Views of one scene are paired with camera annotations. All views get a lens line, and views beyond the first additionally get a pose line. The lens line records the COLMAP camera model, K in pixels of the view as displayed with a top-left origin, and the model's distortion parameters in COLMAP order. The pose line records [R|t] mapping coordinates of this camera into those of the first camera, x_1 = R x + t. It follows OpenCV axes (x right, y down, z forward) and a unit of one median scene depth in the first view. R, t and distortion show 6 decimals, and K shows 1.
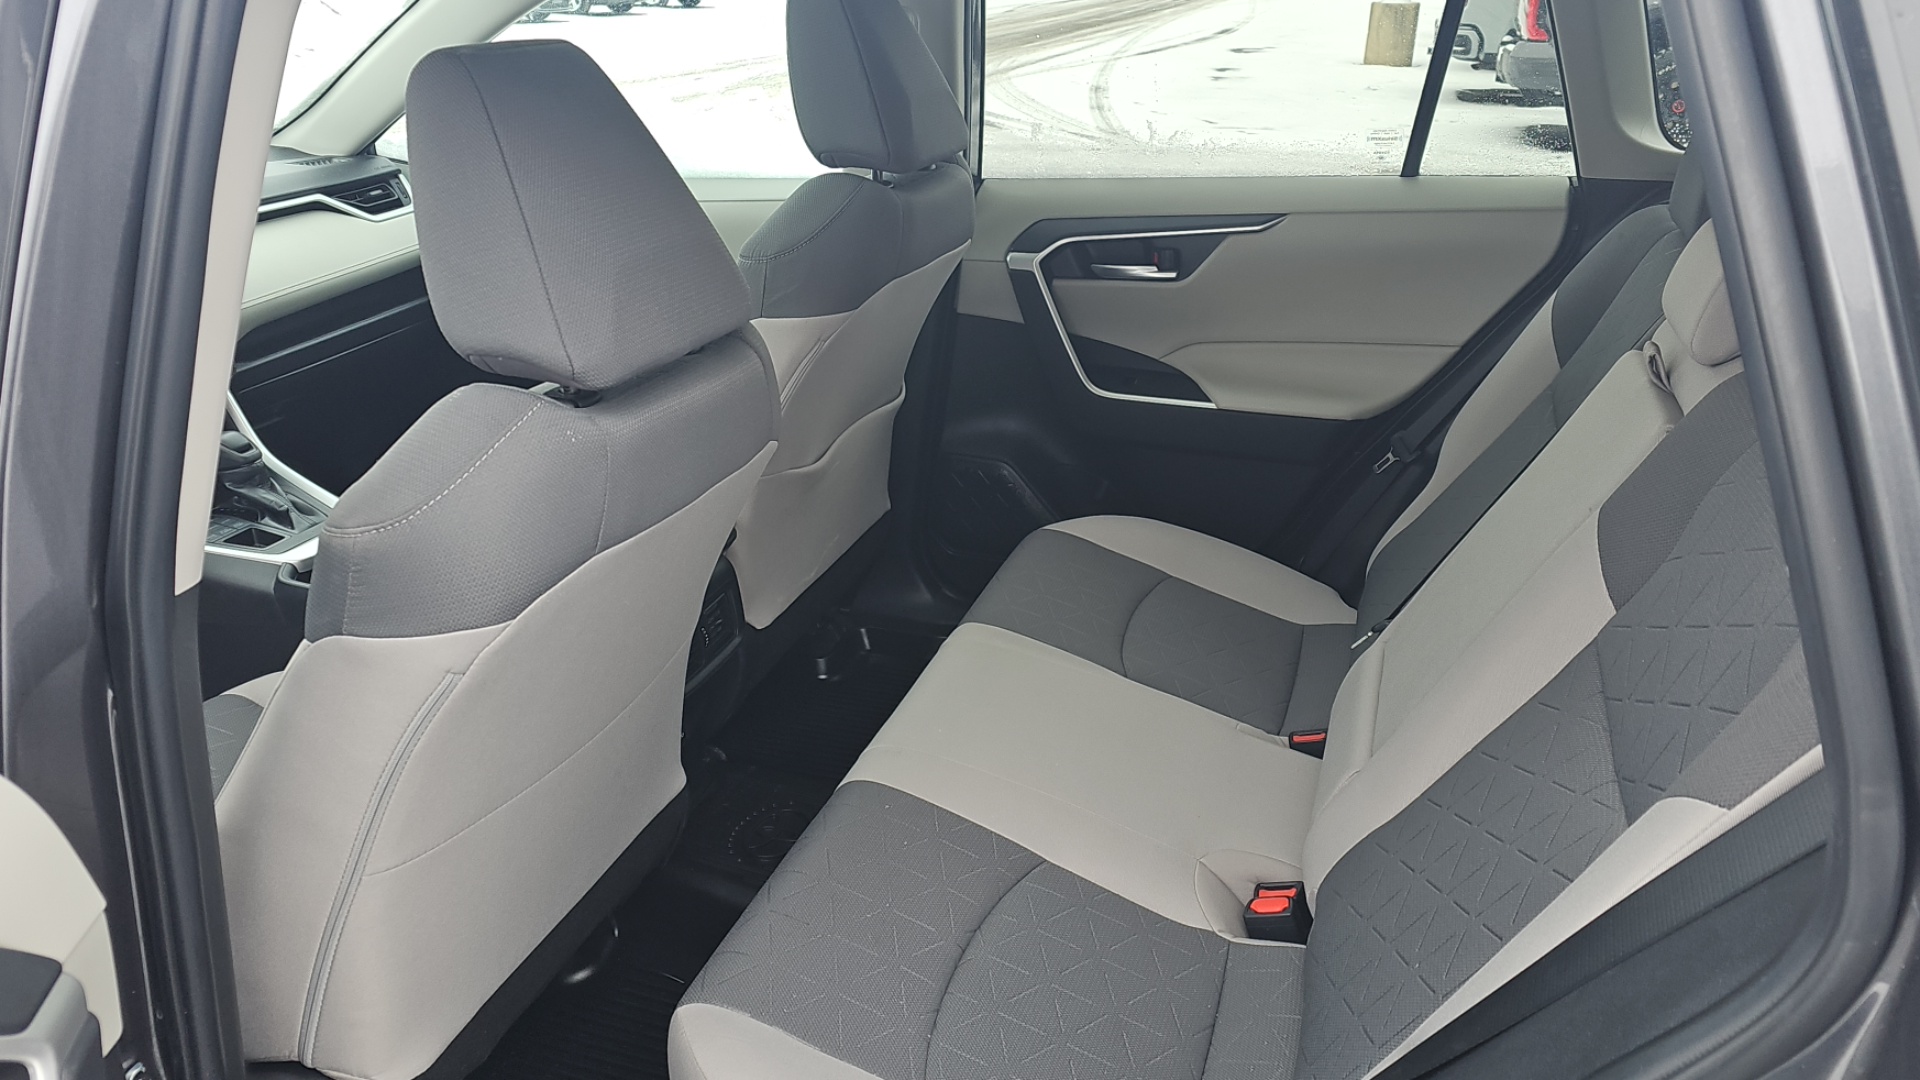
lens RADIAL K [[1362.7, 0, 942.5], [0, 1362.7, 567.7], [0, 0, 1]] dist [0.074477, -0.049932]
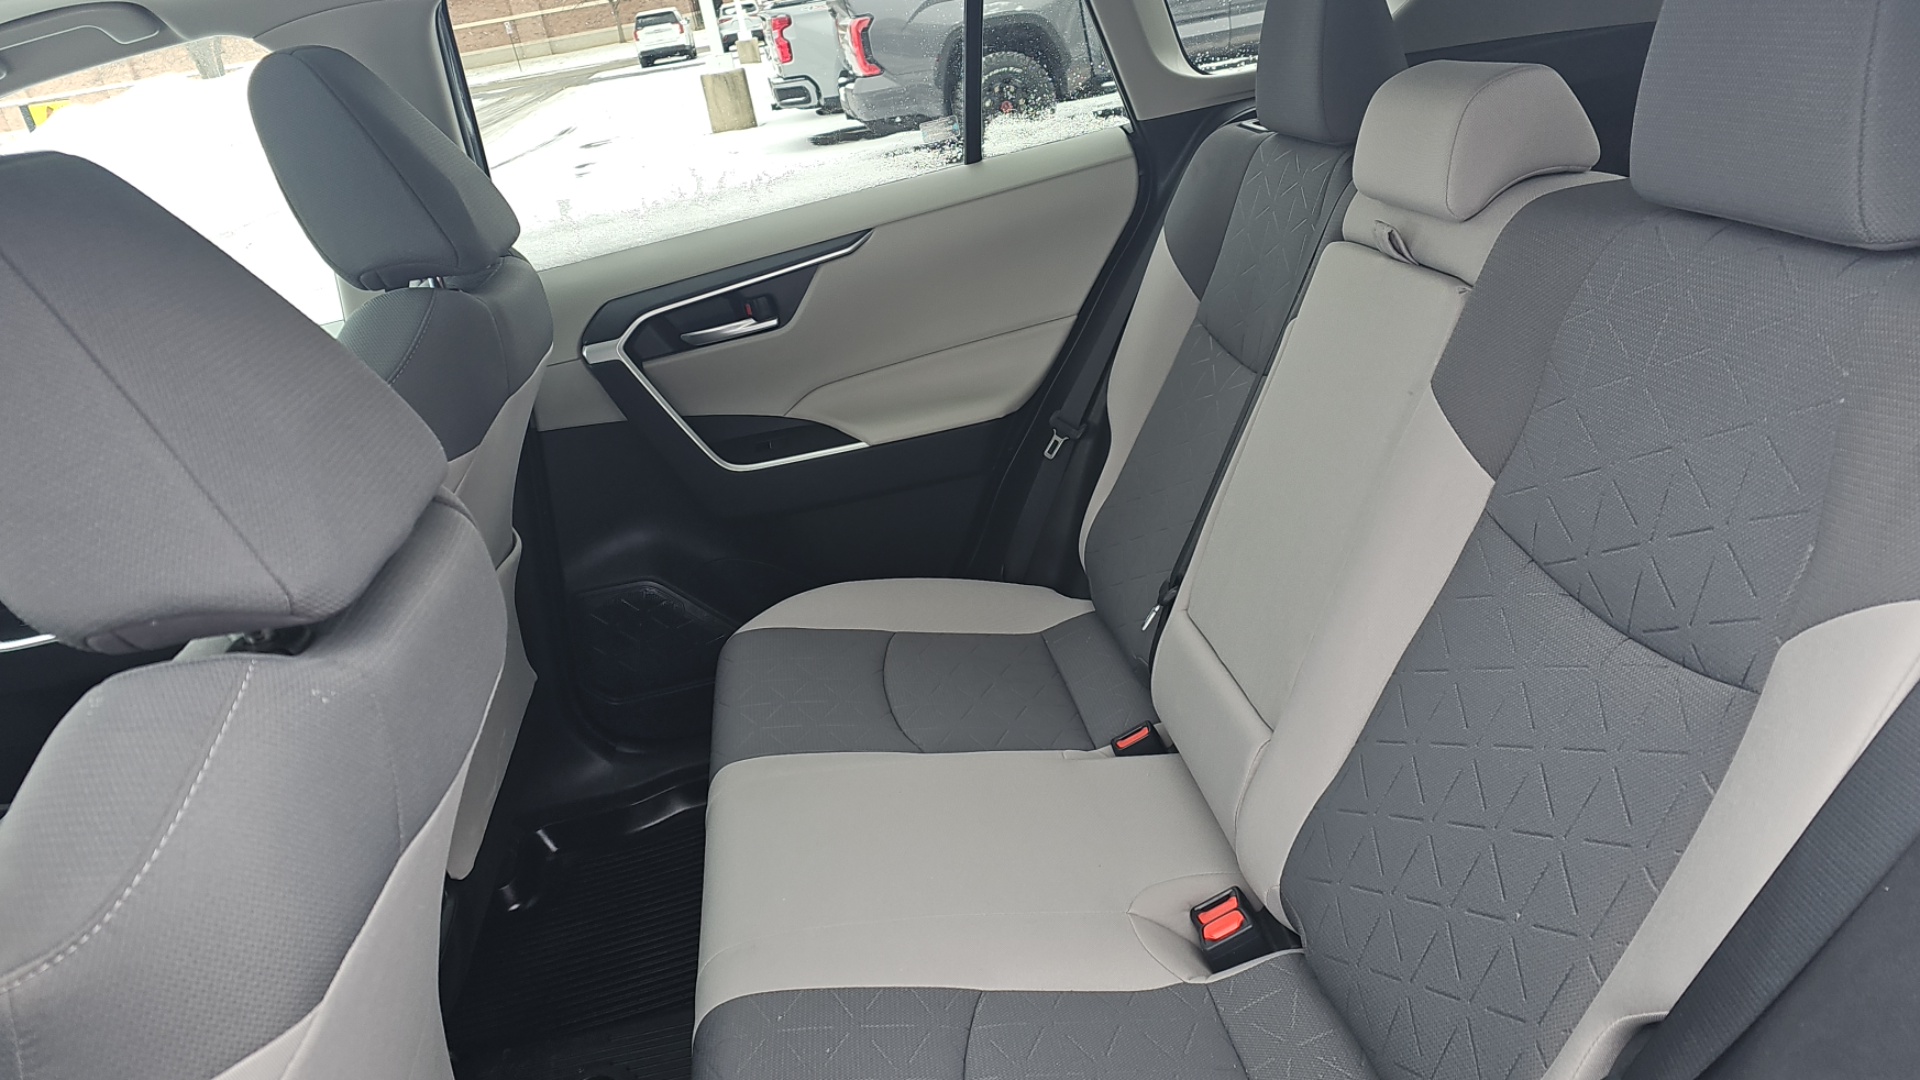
lens RADIAL K [[1369.1, 0, 963.9], [0, 1369.1, 538.1], [0, 0, 1]] dist [0.109101, -0.104342]
pose [[0.870938, -0.317800, 0.374794, -0.110139], [0.347147, 0.937740, -0.011553, -0.025276], [-0.347788, 0.140170, 0.927036, 0.130786]]
